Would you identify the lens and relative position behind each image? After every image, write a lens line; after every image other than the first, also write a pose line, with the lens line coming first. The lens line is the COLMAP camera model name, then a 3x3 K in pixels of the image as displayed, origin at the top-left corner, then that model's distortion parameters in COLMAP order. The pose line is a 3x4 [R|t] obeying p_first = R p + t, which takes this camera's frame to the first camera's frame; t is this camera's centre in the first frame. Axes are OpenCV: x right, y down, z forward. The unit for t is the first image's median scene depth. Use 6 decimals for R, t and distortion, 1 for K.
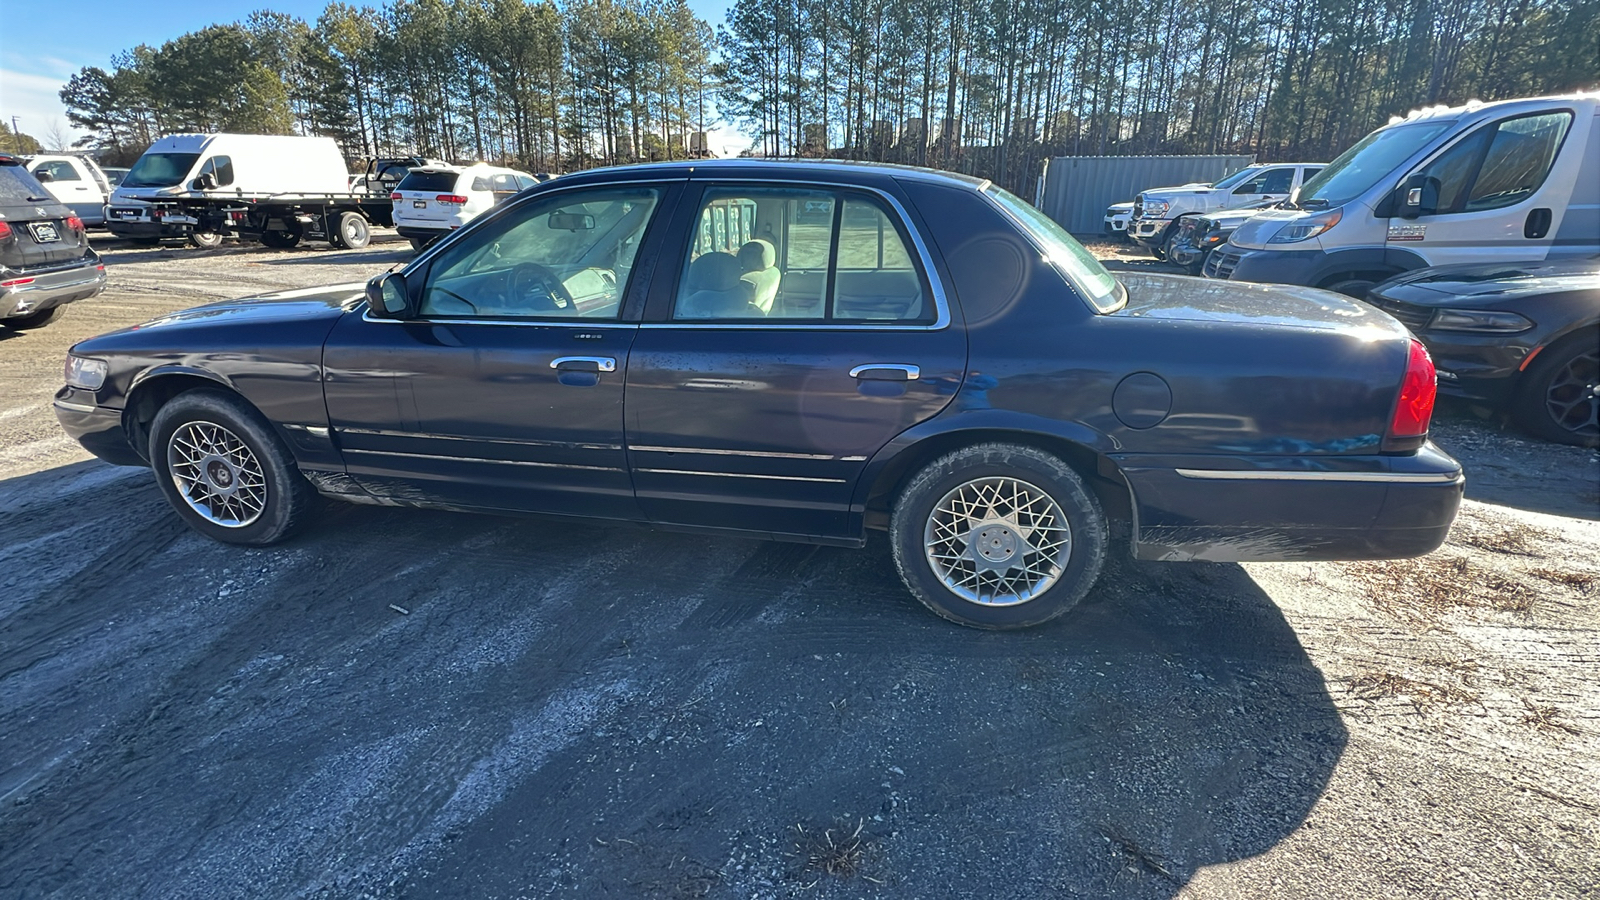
lens RADIAL K [[734.3, 0, 796.3], [0, 734.3, 452.3], [0, 0, 1]] dist [0.001139, 0.000101]
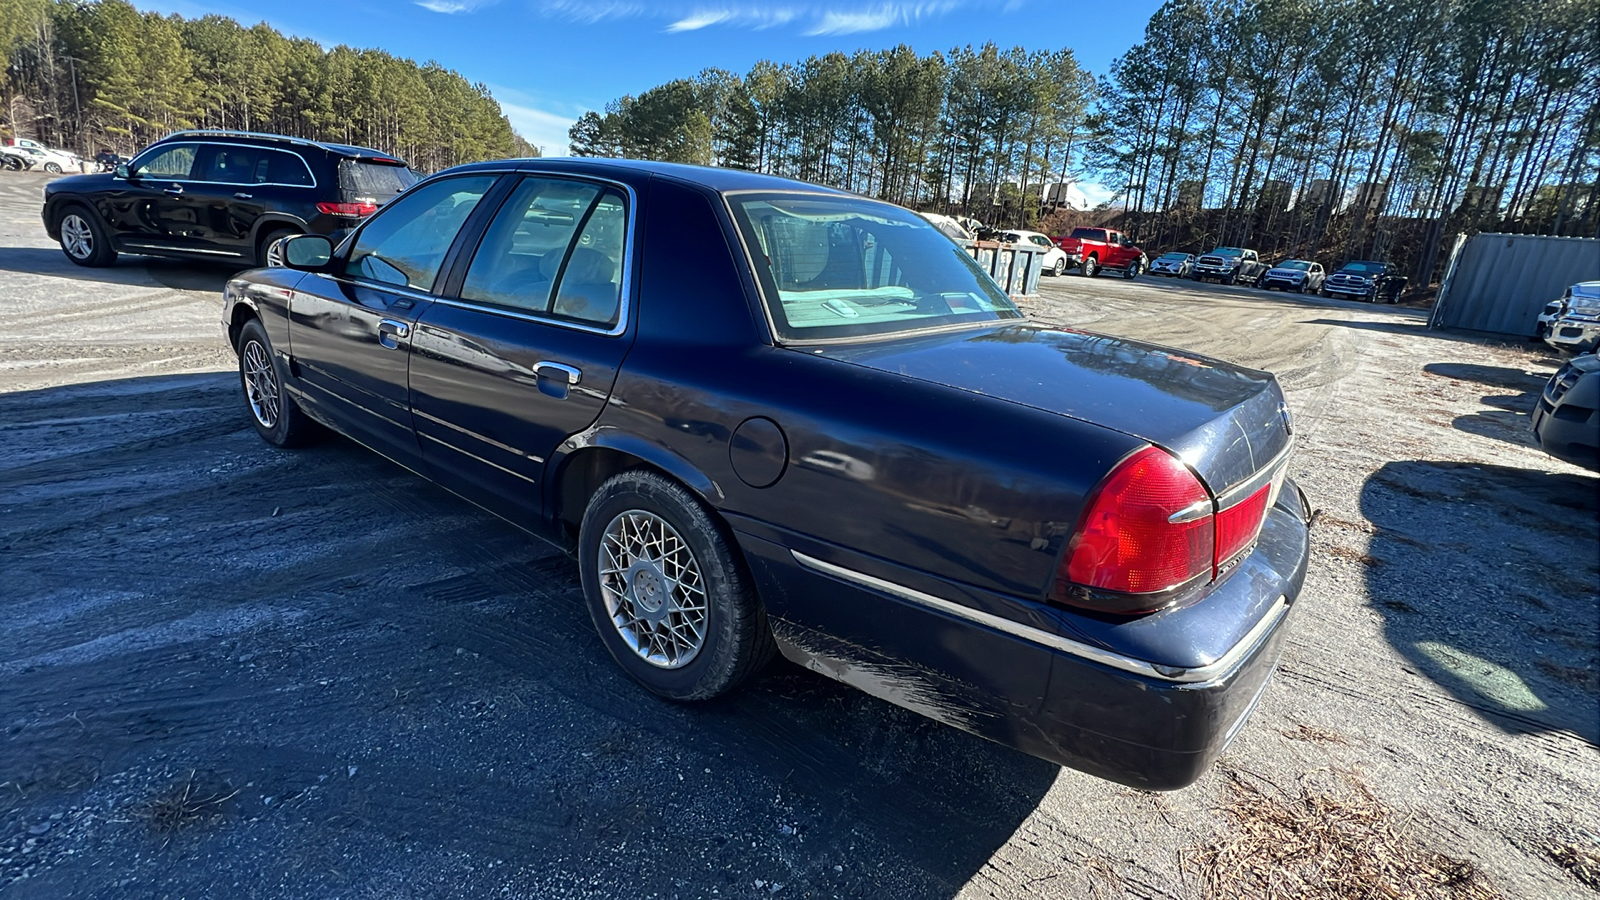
lens RADIAL K [[734.3, 0, 796.3], [0, 734.3, 452.3], [0, 0, 1]] dist [0.001139, 0.000101]
pose [[0.891137, 0.200696, -0.406935, 0.716966], [-0.223410, 0.974687, -0.008535, -0.062782], [0.394921, 0.098519, 0.913417, 0.250064]]
